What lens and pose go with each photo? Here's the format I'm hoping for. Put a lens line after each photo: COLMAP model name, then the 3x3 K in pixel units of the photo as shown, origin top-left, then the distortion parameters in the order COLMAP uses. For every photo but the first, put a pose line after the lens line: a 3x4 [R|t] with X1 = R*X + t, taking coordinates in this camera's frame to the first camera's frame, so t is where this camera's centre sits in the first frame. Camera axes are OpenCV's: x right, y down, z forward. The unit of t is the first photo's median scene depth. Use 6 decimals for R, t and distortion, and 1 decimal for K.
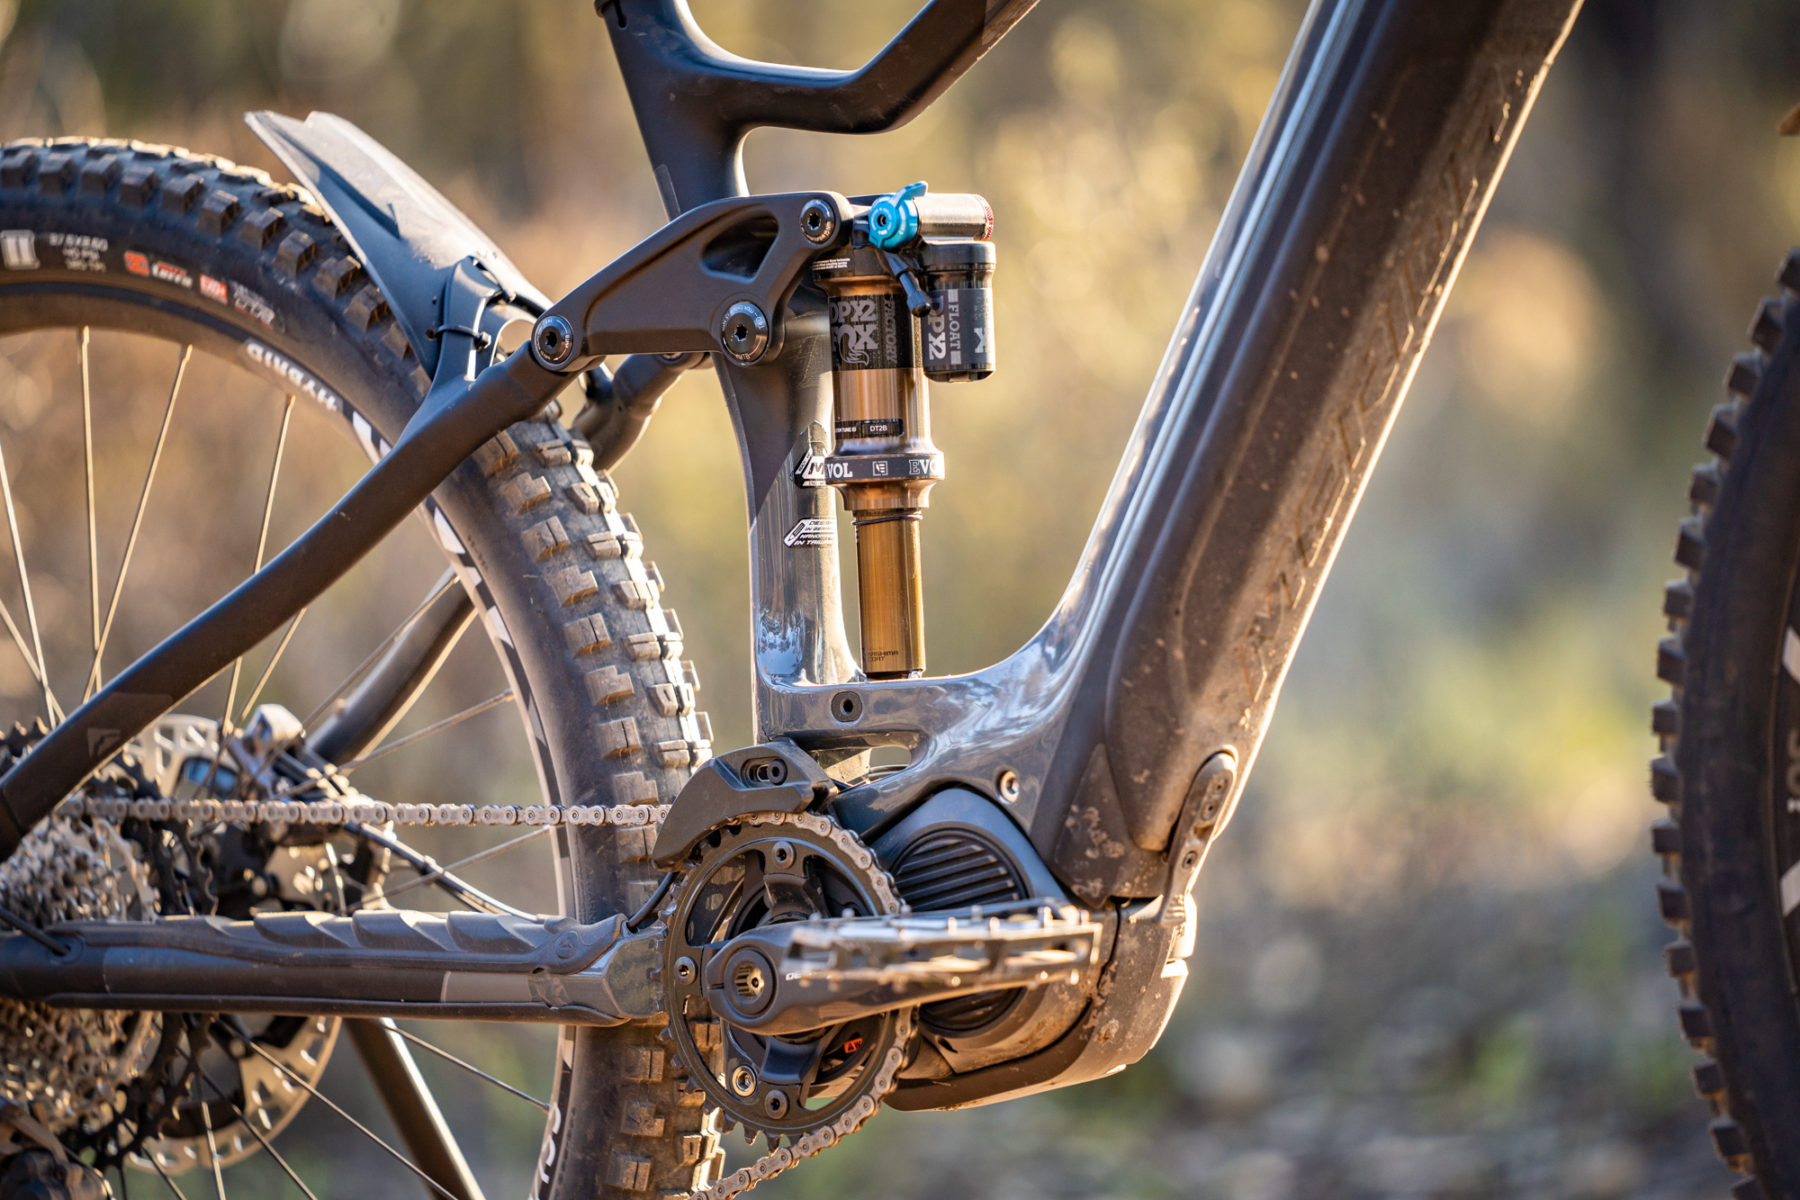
lens RADIAL K [[10268.8, 0, 900.0], [0, 10268.8, 600.0], [0, 0, 1]] dist [2.676731, 13.195710]
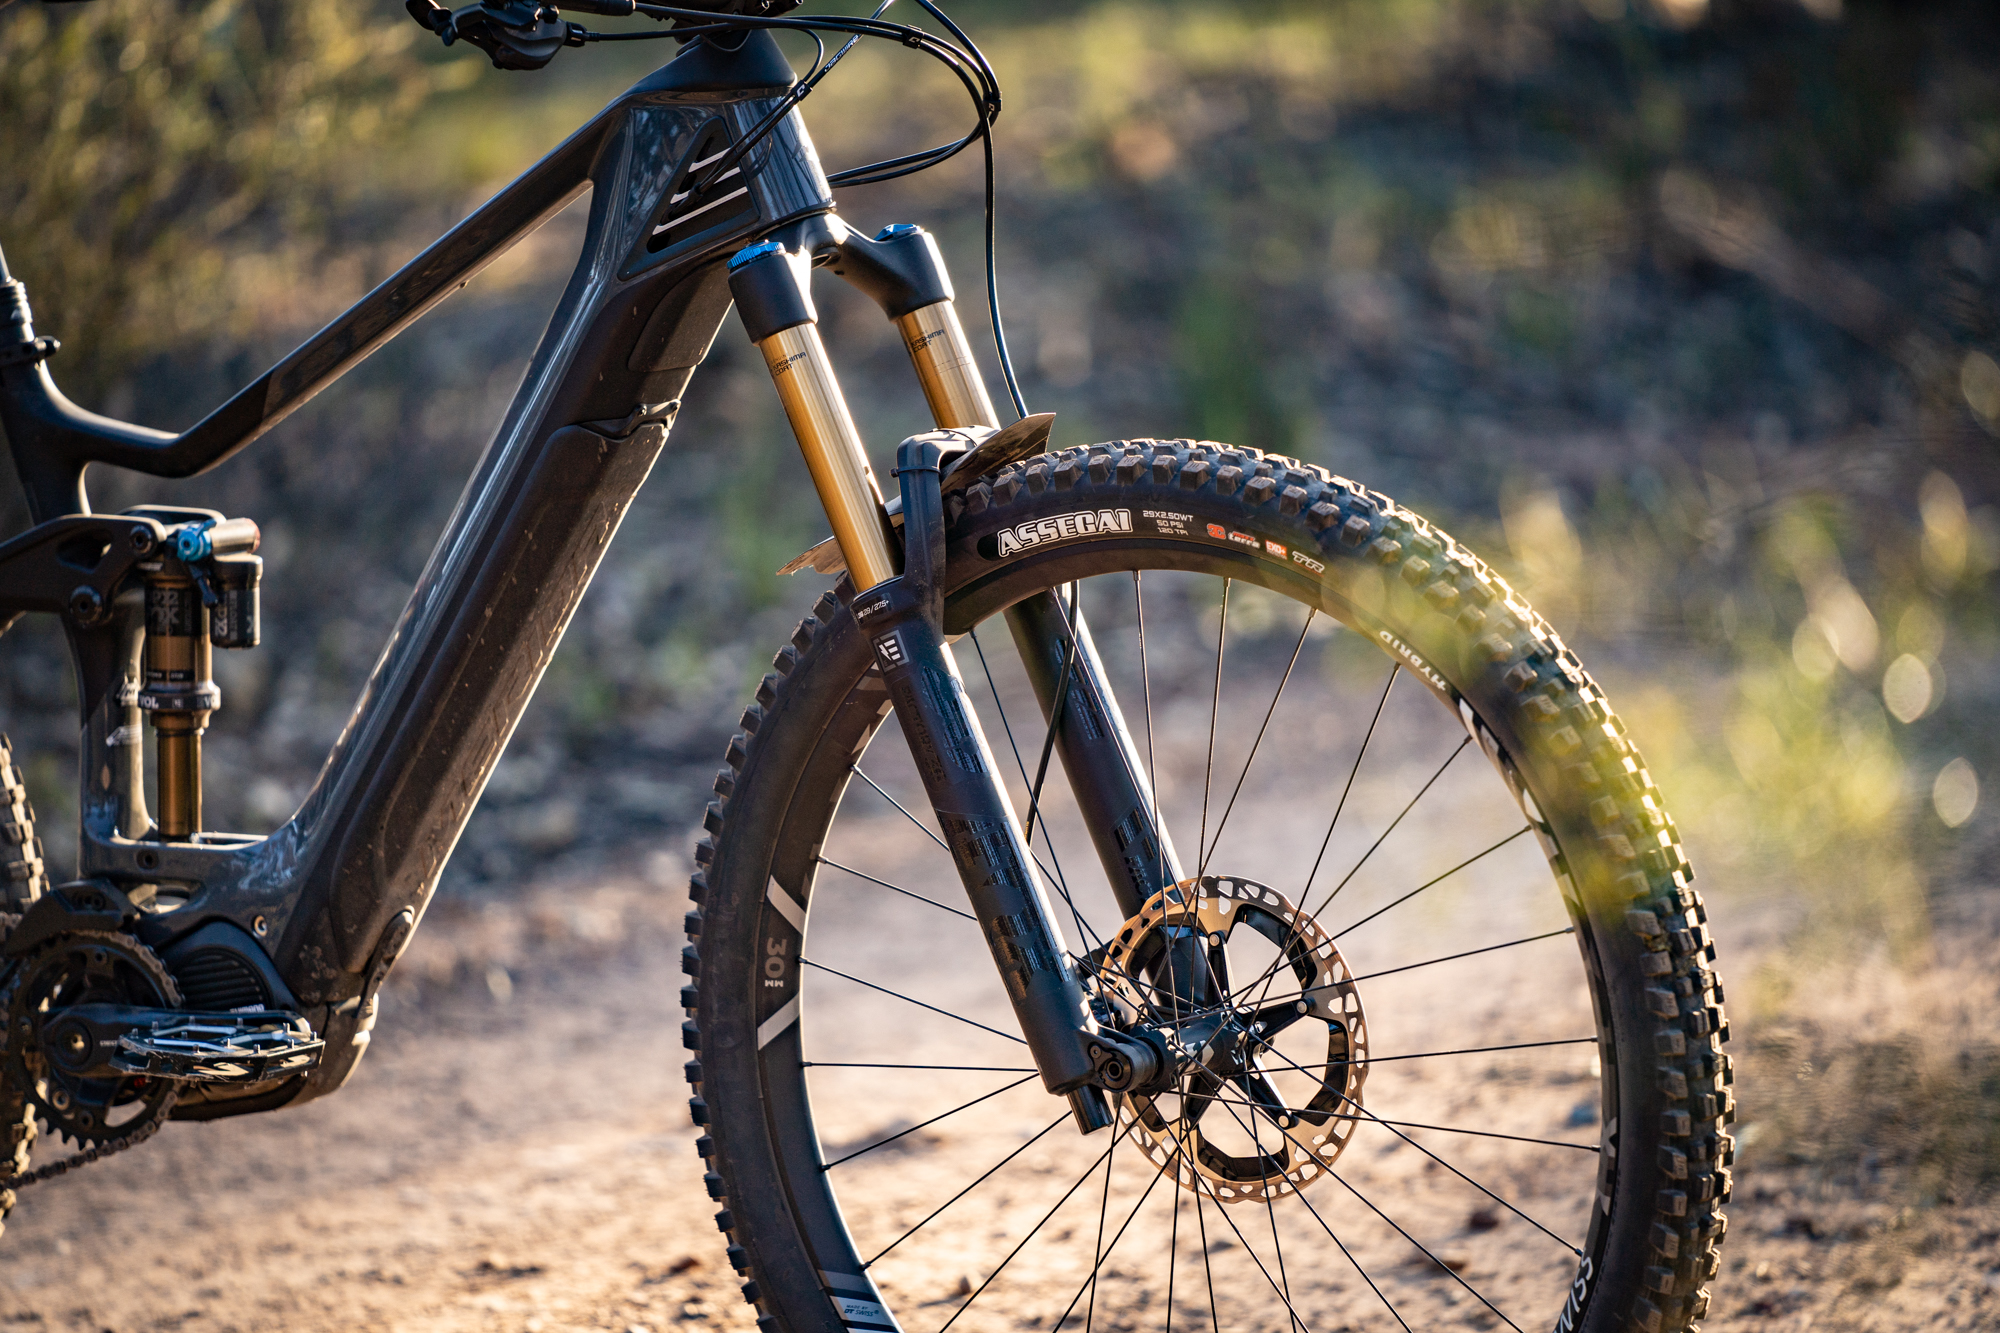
lens RADIAL K [[11409.8, 0, 1000.0], [0, 11409.8, 666.5], [0, 0, 1]] dist [2.676731, 13.195710]
pose [[0.991825, 0.033789, 0.123049, -0.092720], [-0.046457, 0.993741, 0.101587, -0.199288], [-0.118846, -0.106473, 0.987188, -0.698031]]
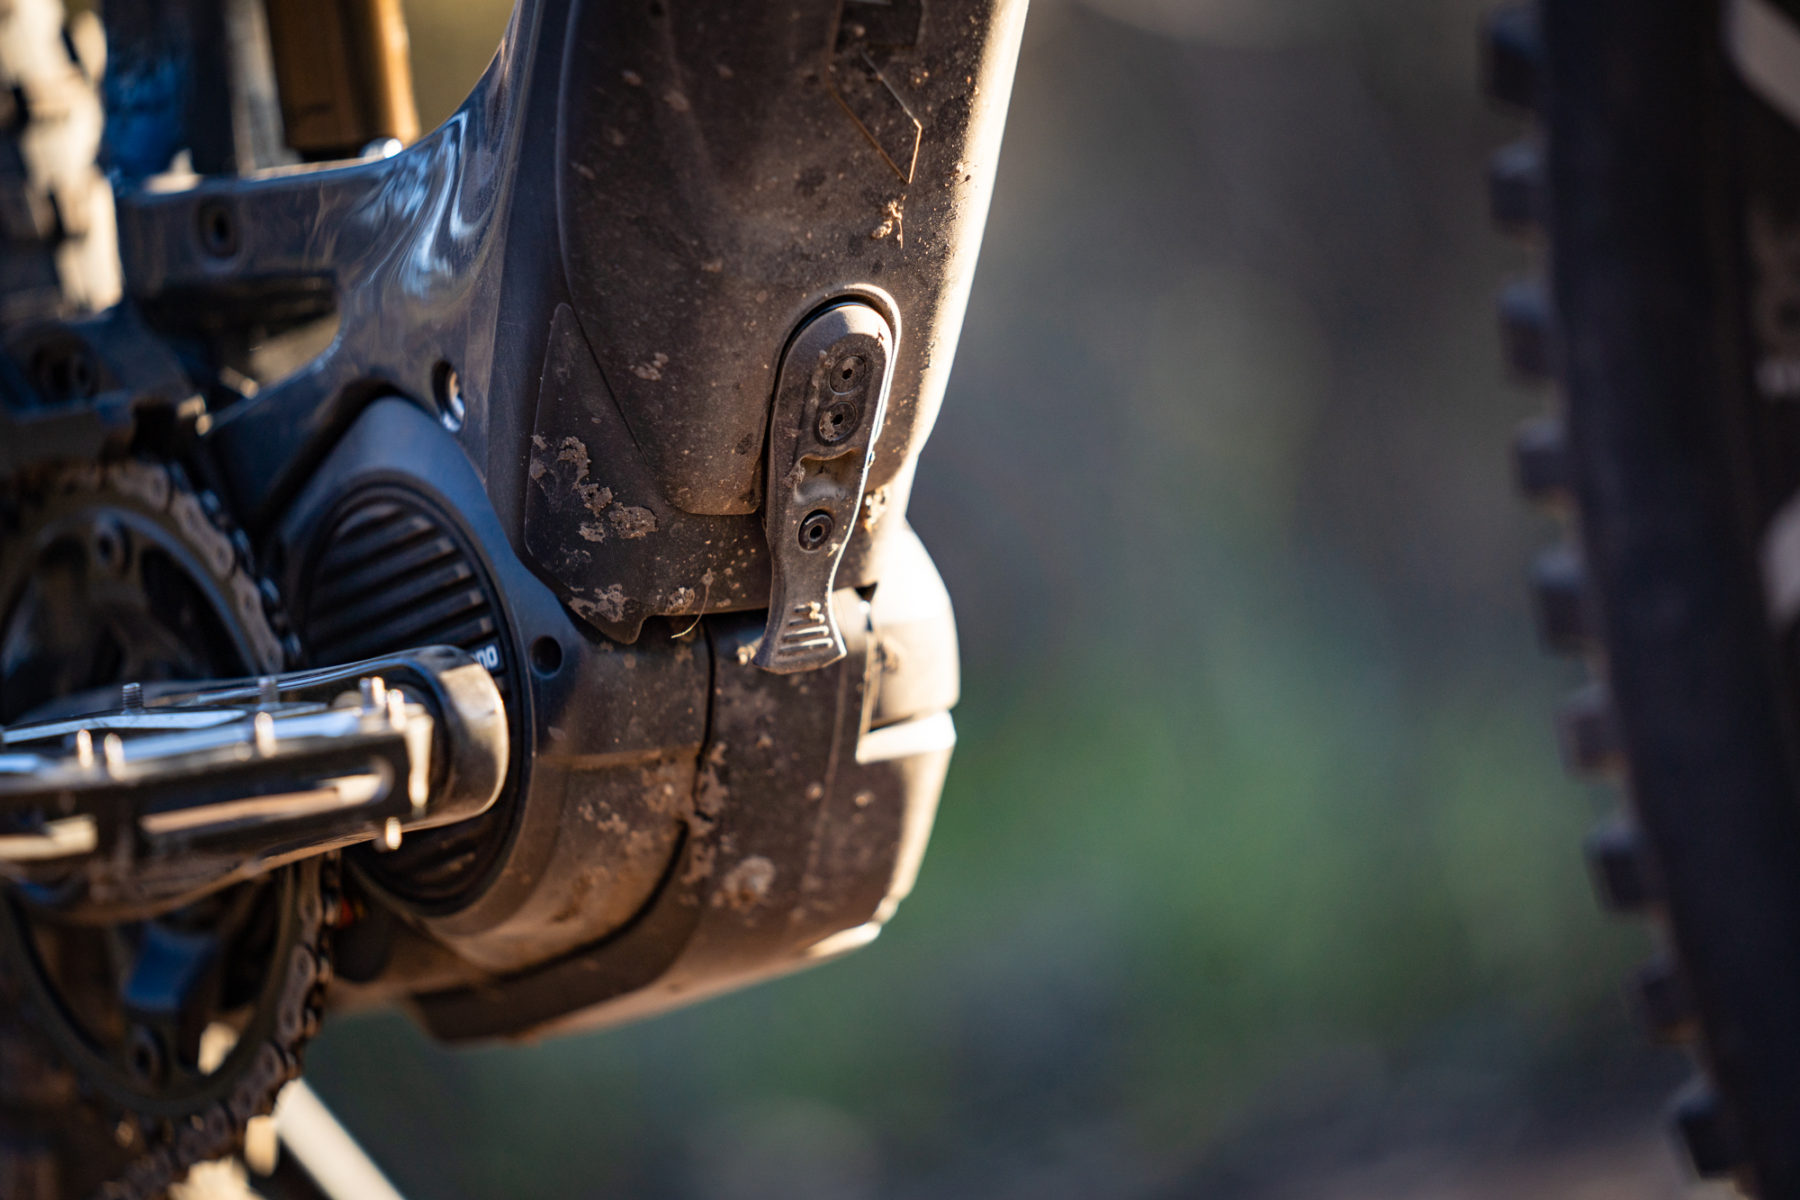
lens RADIAL K [[11002.5, 0, 900.0], [0, 11002.5, 600.0], [0, 0, 1]] dist [2.514370, 5.361660]
pose [[0.960053, -0.055885, -0.274181, 0.169074], [0.077309, 0.994688, 0.067957, -0.005331], [0.268927, -0.086439, 0.959274, 0.520281]]
